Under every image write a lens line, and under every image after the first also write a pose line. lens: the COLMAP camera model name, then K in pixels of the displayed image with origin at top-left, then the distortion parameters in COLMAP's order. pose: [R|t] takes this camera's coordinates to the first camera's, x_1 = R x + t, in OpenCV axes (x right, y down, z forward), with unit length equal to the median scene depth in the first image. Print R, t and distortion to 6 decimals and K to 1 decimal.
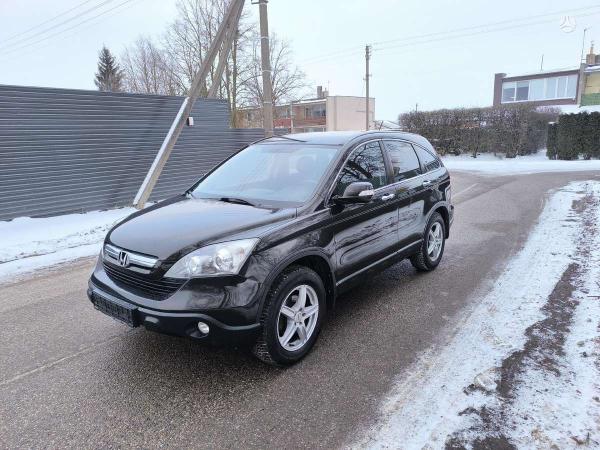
lens RADIAL K [[409.0, 0, 300.0], [0, 409.0, 225.0], [0, 0, 1]] dist [0.033056, -0.030101]
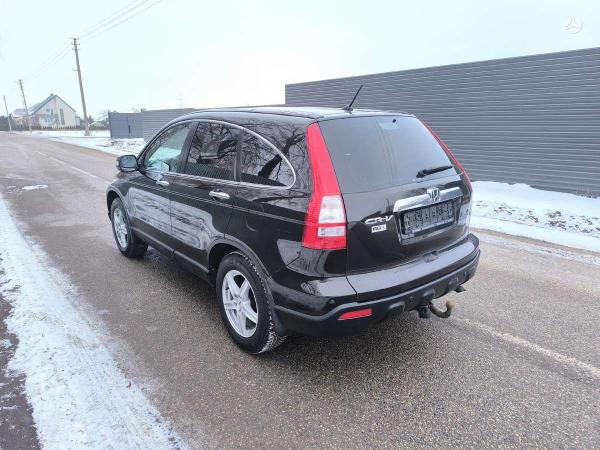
lens RADIAL K [[409.0, 0, 300.0], [0, 409.0, 225.0], [0, 0, 1]] dist [0.033056, -0.030101]
pose [[-0.208856, 0.277356, -0.937791, 1.018820], [-0.192605, 0.928491, 0.317501, -0.324947], [0.958792, 0.246936, -0.140501, 1.411094]]
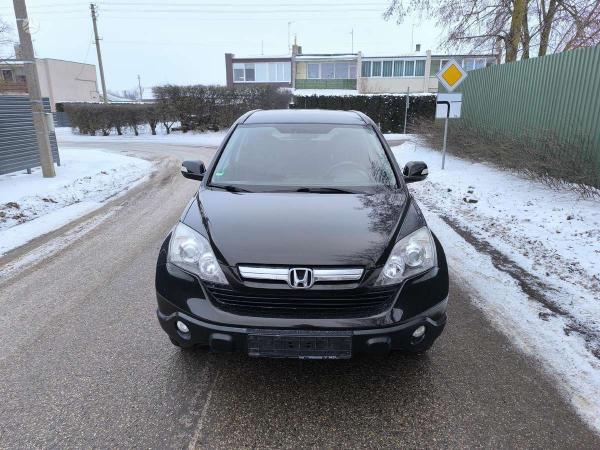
lens RADIAL K [[409.0, 0, 300.0], [0, 409.0, 225.0], [0, 0, 1]] dist [0.033056, -0.030101]
pose [[0.790722, -0.141716, 0.595547, -0.608118], [0.107038, 0.989856, 0.093429, -0.060630], [-0.602745, -0.010130, 0.797869, 0.279654]]
